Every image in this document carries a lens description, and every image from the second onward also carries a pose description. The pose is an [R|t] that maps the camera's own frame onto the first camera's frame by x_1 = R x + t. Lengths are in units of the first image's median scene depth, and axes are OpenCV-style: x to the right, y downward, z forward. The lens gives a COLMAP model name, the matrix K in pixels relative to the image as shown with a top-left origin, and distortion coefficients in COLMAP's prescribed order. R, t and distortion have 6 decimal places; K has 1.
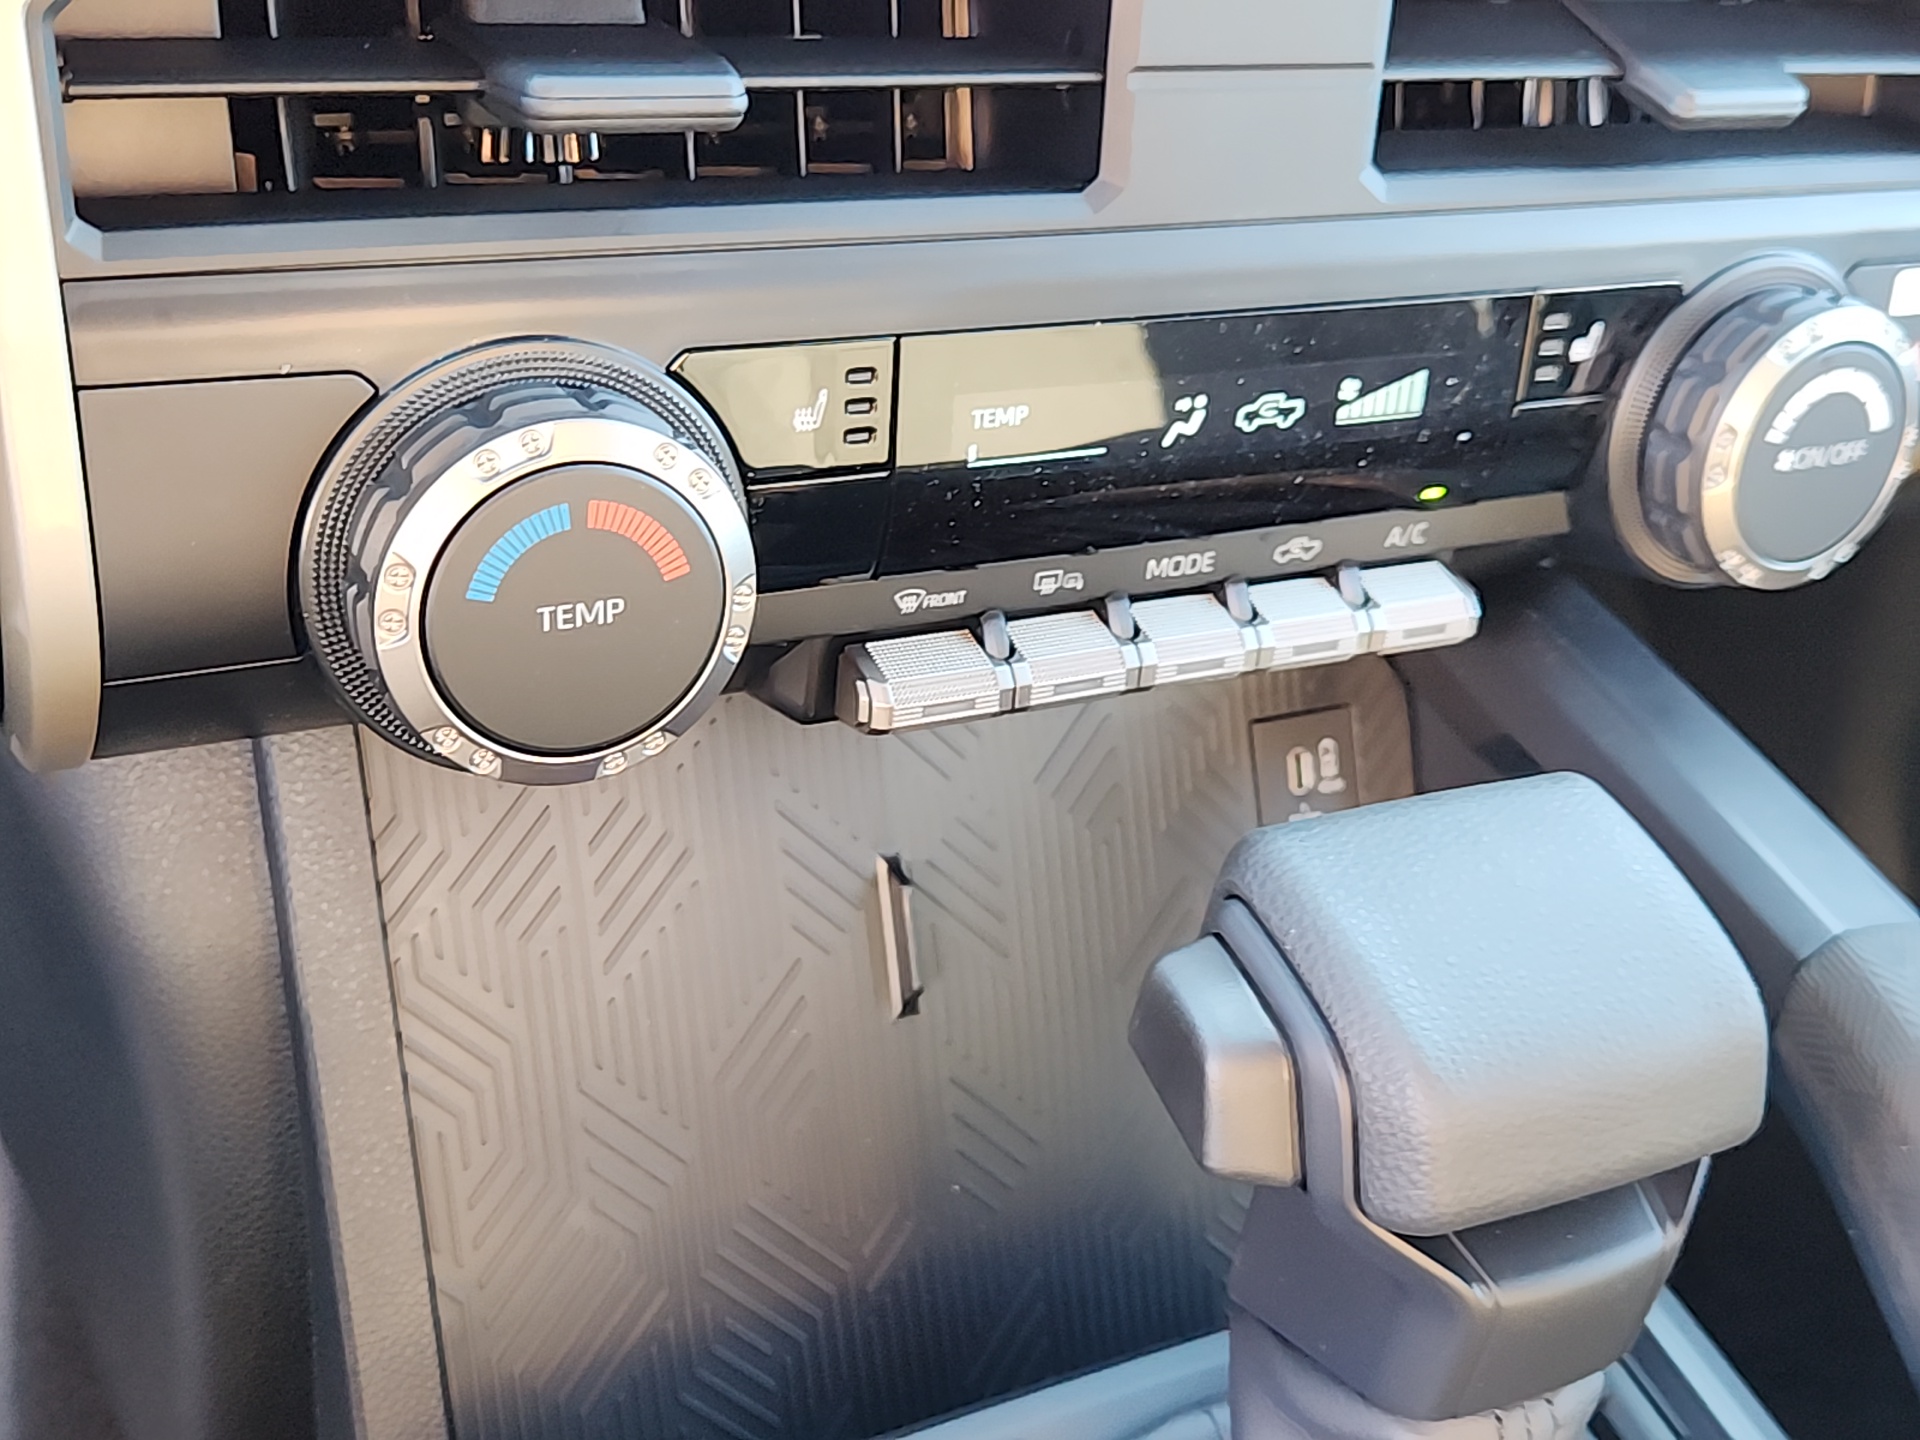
lens RADIAL K [[2152.4, 0, 1013.1], [0, 2152.4, 715.2], [0, 0, 1]] dist [0.017721, -0.029681]
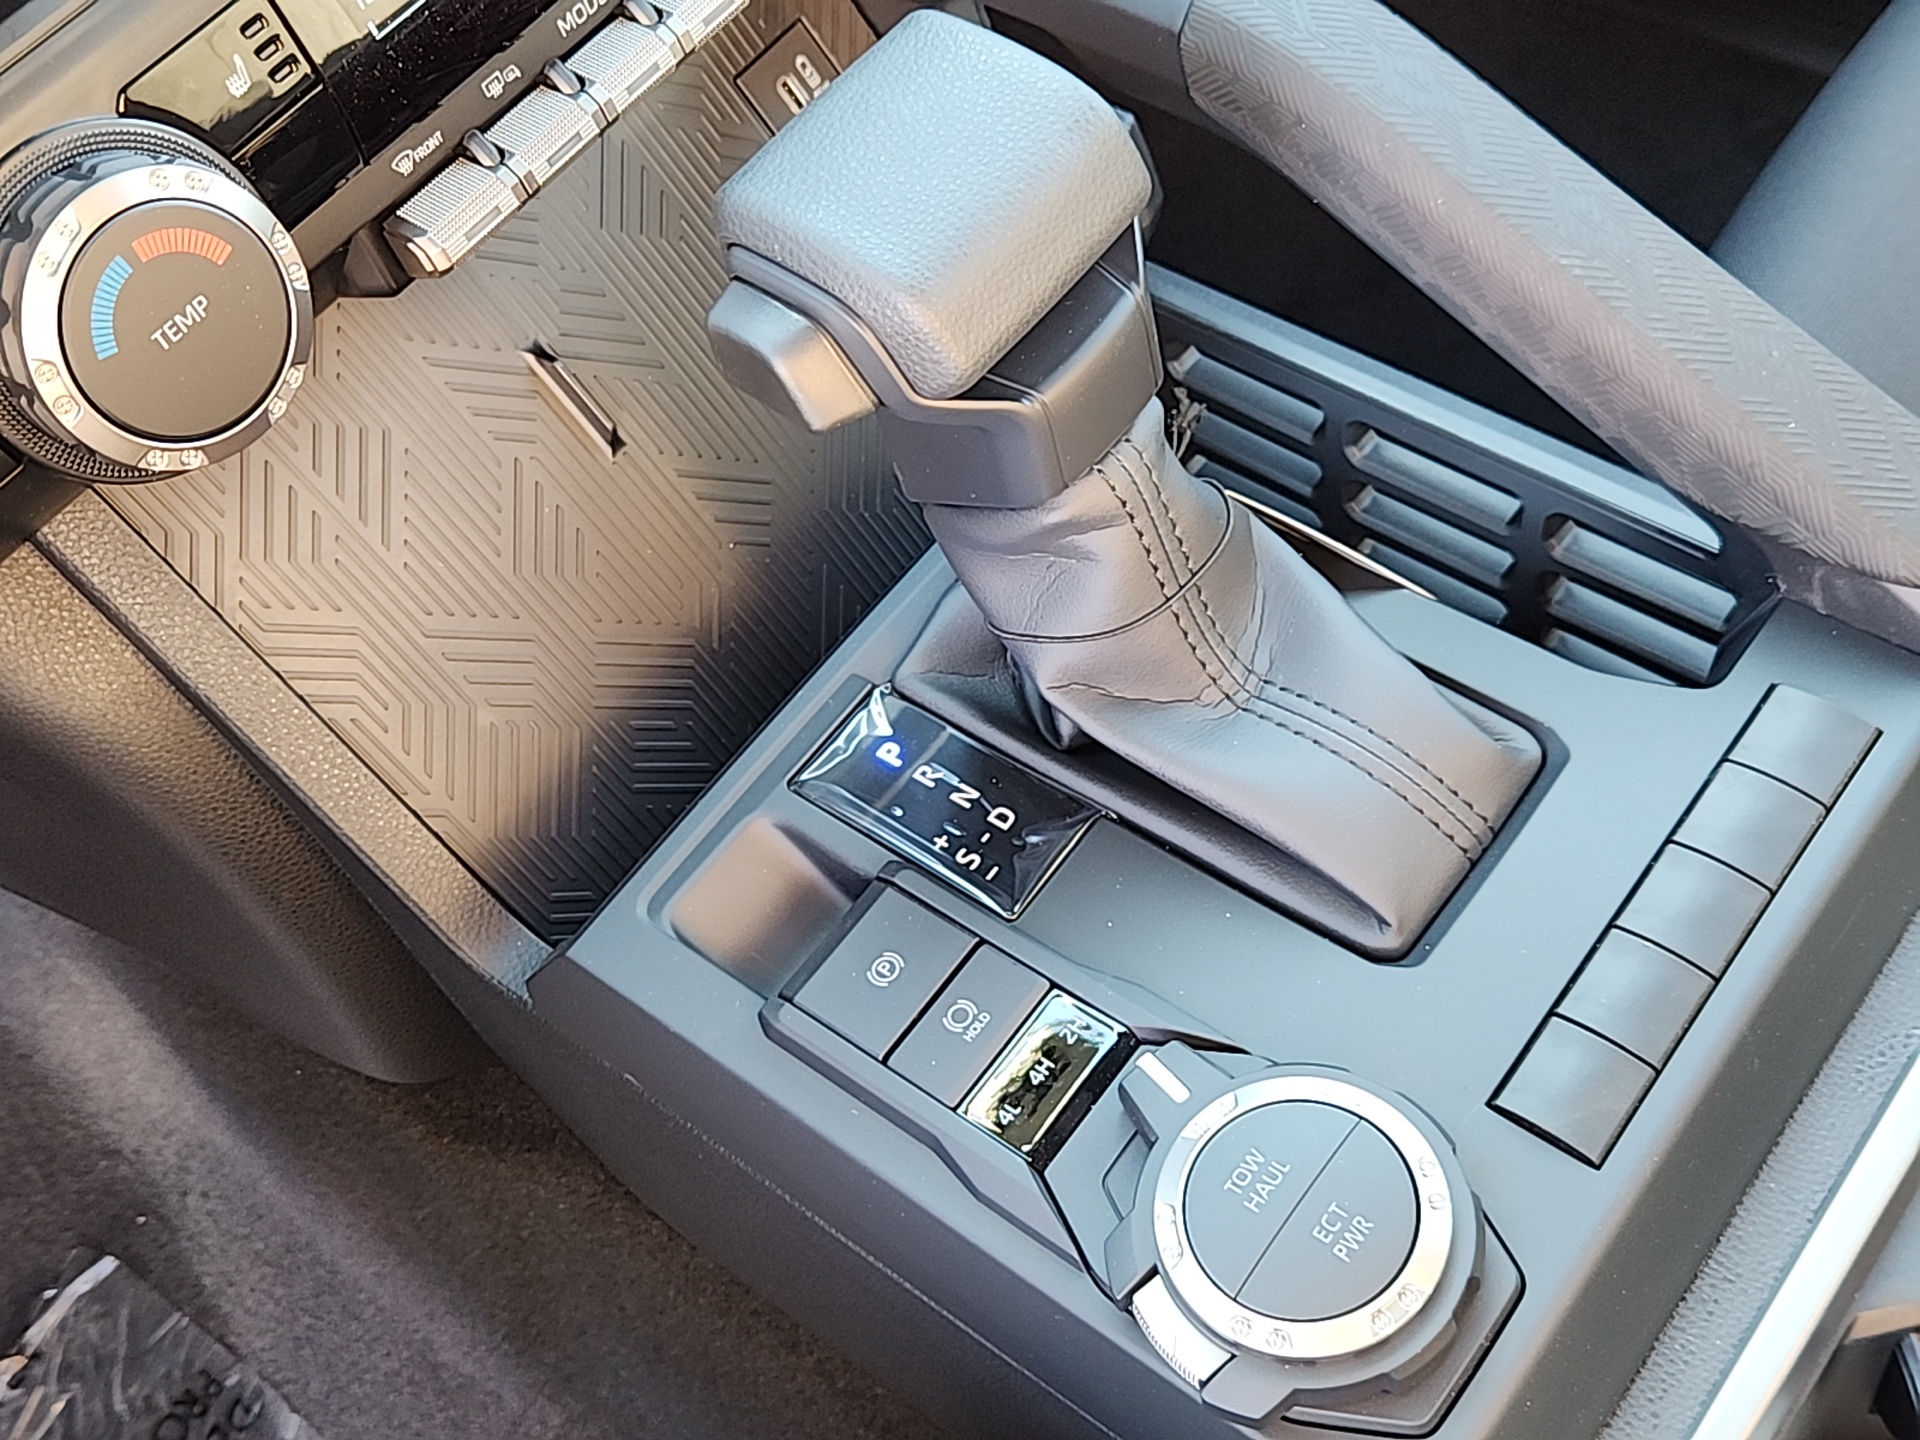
lens RADIAL K [[2117.0, 0, 957.8], [0, 2117.0, 755.1], [0, 0, 1]] dist [0.121662, -0.259908]
pose [[0.849627, -0.525866, -0.039976, 0.089313], [0.511136, 0.802413, 0.308016, 0.002465], [-0.129898, -0.282132, 0.950541, -0.291131]]
